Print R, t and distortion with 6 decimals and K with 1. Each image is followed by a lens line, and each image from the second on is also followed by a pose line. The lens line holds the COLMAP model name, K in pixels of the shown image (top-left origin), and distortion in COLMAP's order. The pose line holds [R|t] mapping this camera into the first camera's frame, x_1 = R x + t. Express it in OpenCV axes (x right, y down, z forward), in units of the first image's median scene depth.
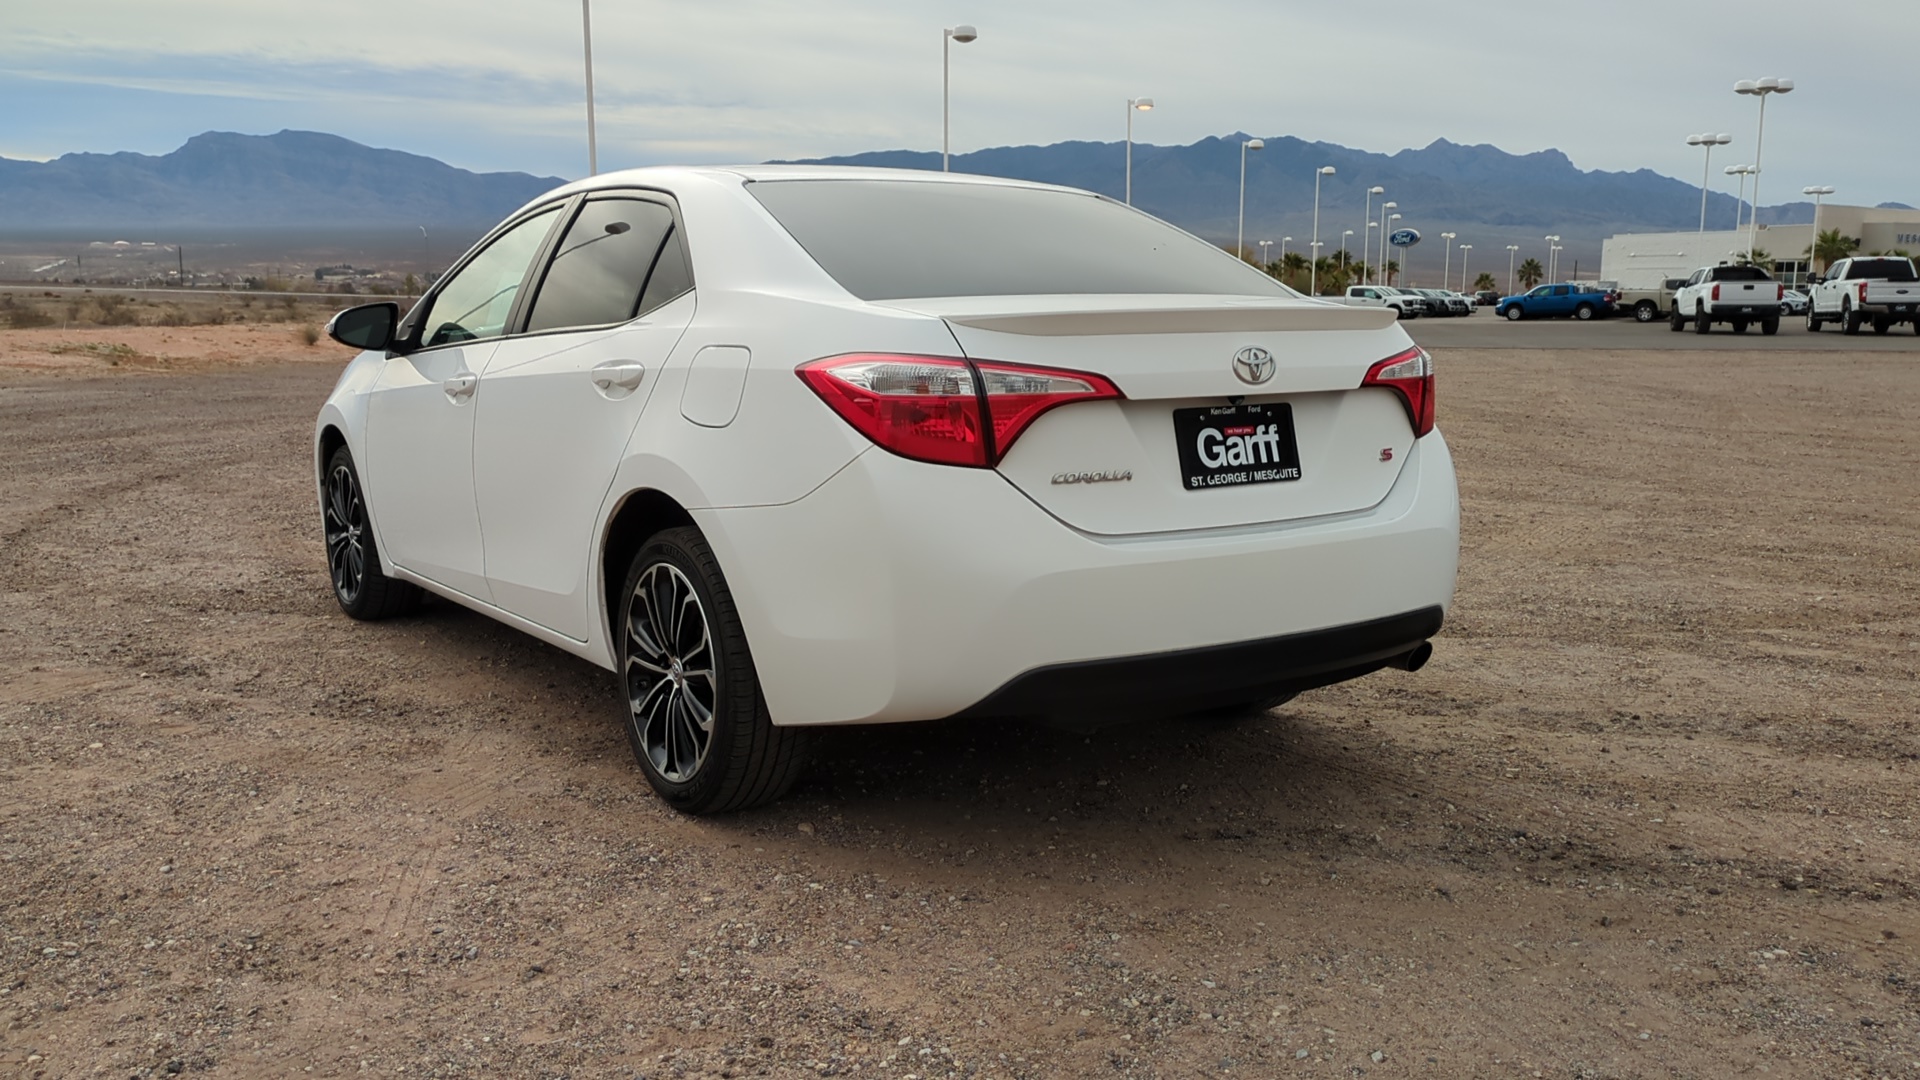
lens RADIAL K [[1644.5, 0, 960.0], [0, 1644.5, 540.0], [0, 0, 1]] dist [0.086483, -0.124918]
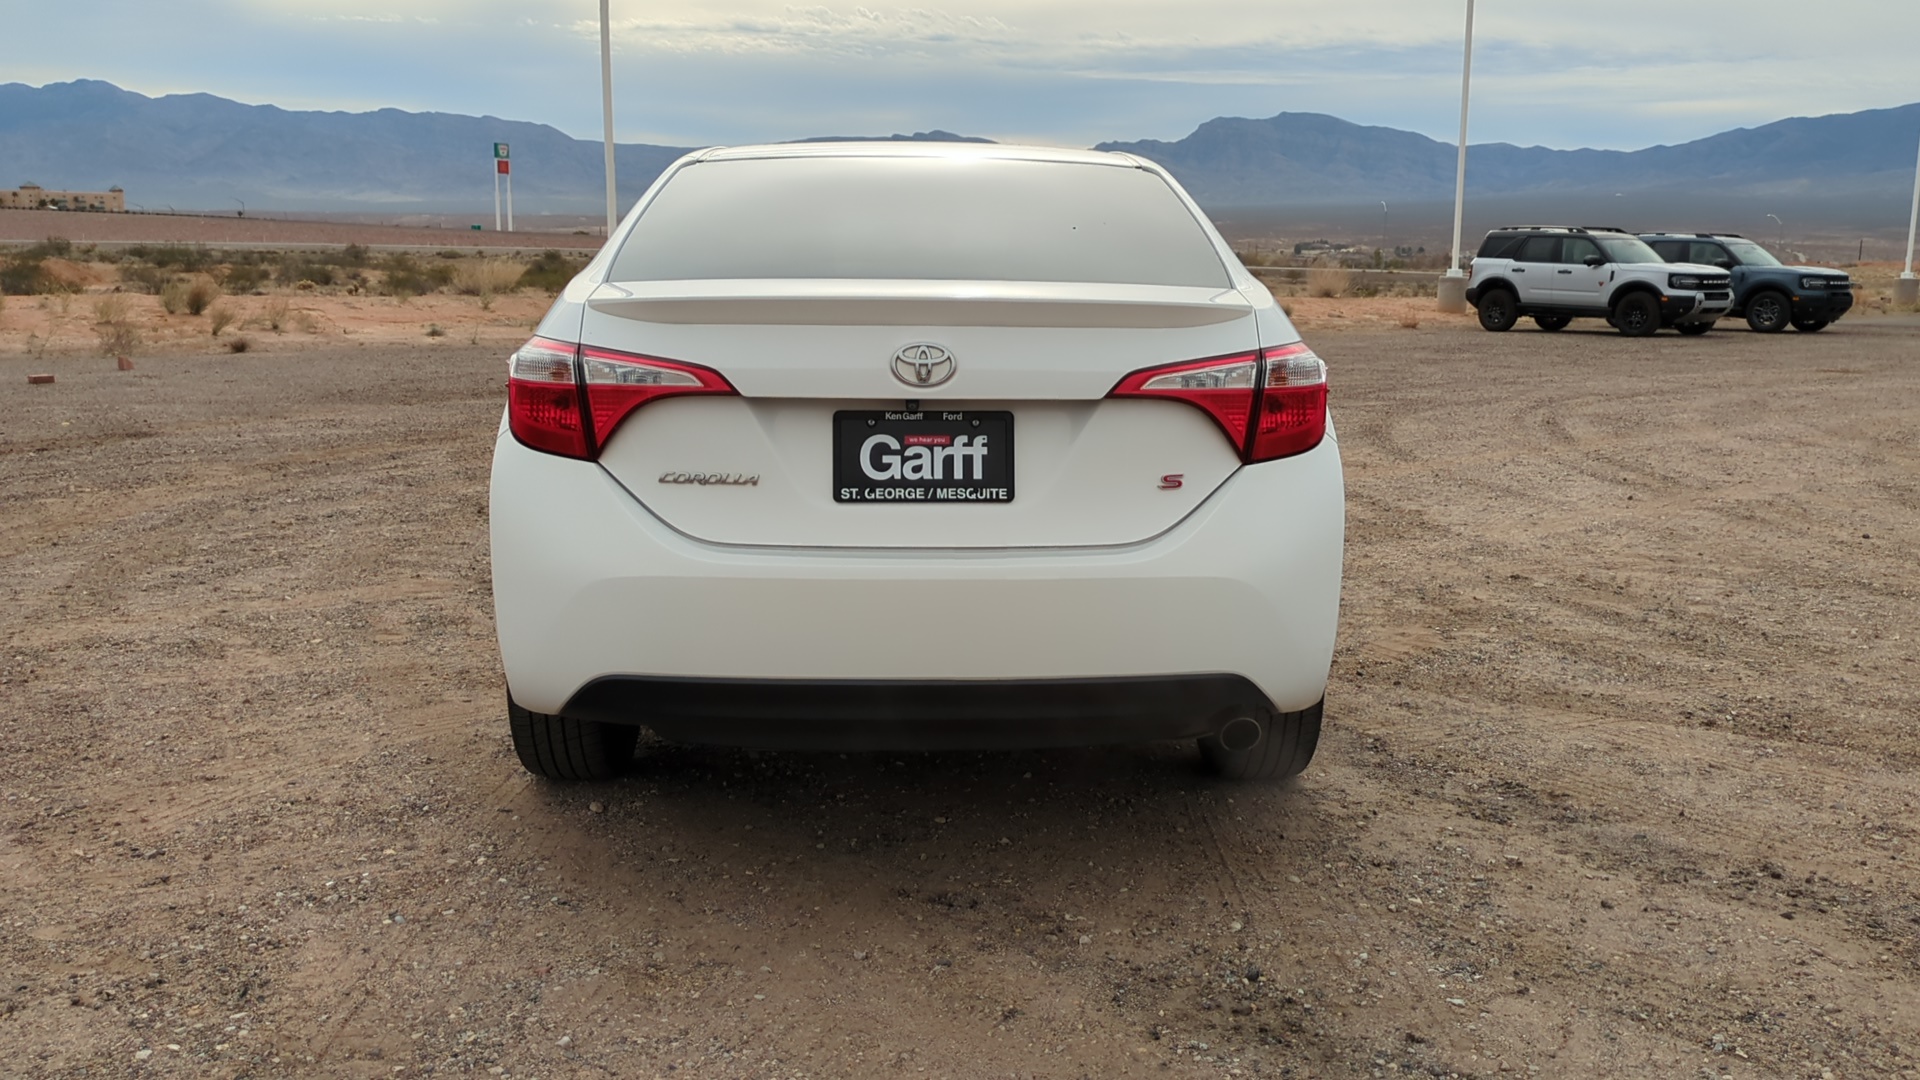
lens RADIAL K [[1639.3, 0, 972.4], [0, 1639.3, 538.5], [0, 0, 1]] dist [0.078911, -0.102676]
pose [[0.849524, 0.094556, -0.519007, 0.645782], [-0.086745, 0.995452, 0.039372, -0.050902], [0.520370, 0.011574, 0.853863, 0.275571]]
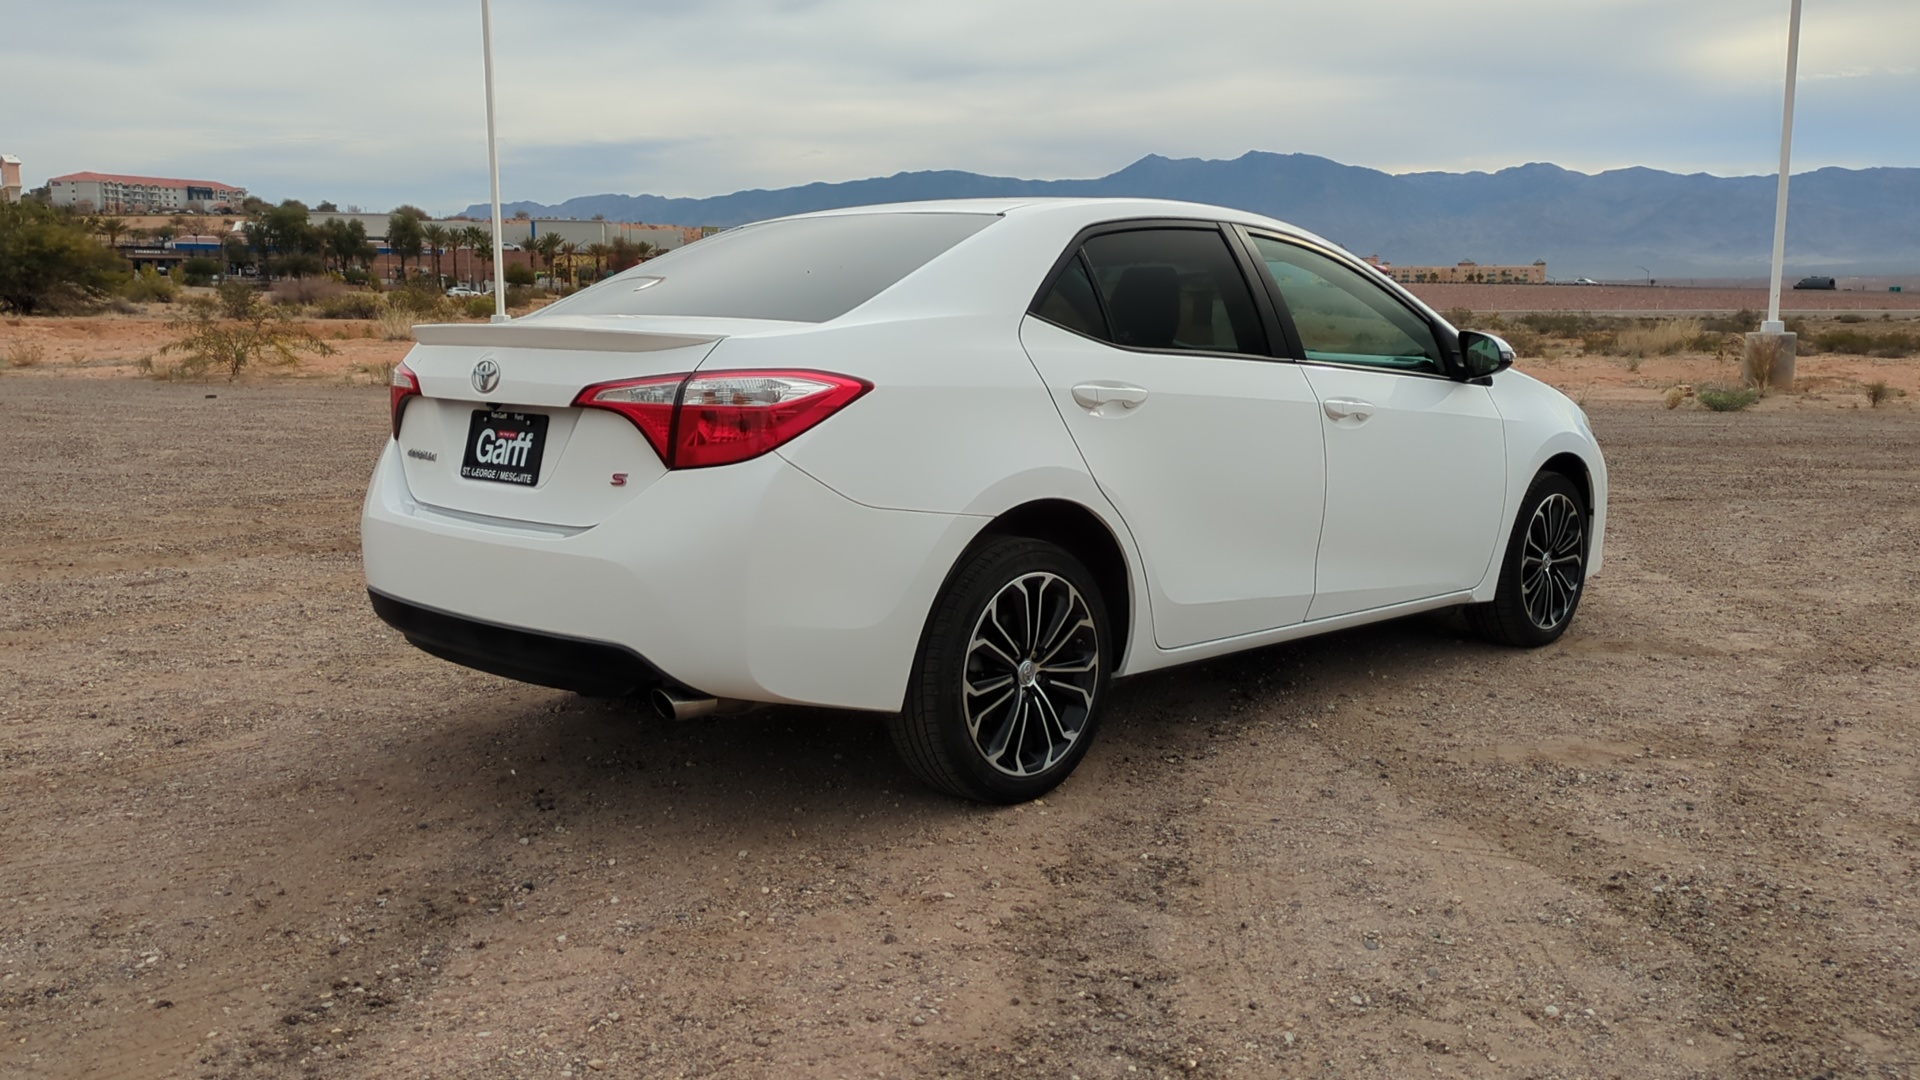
lens RADIAL K [[1639.3, 0, 972.4], [0, 1639.3, 538.5], [0, 0, 1]] dist [0.078911, -0.102676]
pose [[0.218801, 0.130351, -0.967024, 1.346480], [-0.149818, 0.983774, 0.098711, -0.156053], [0.964200, 0.123279, 0.234780, 1.054895]]
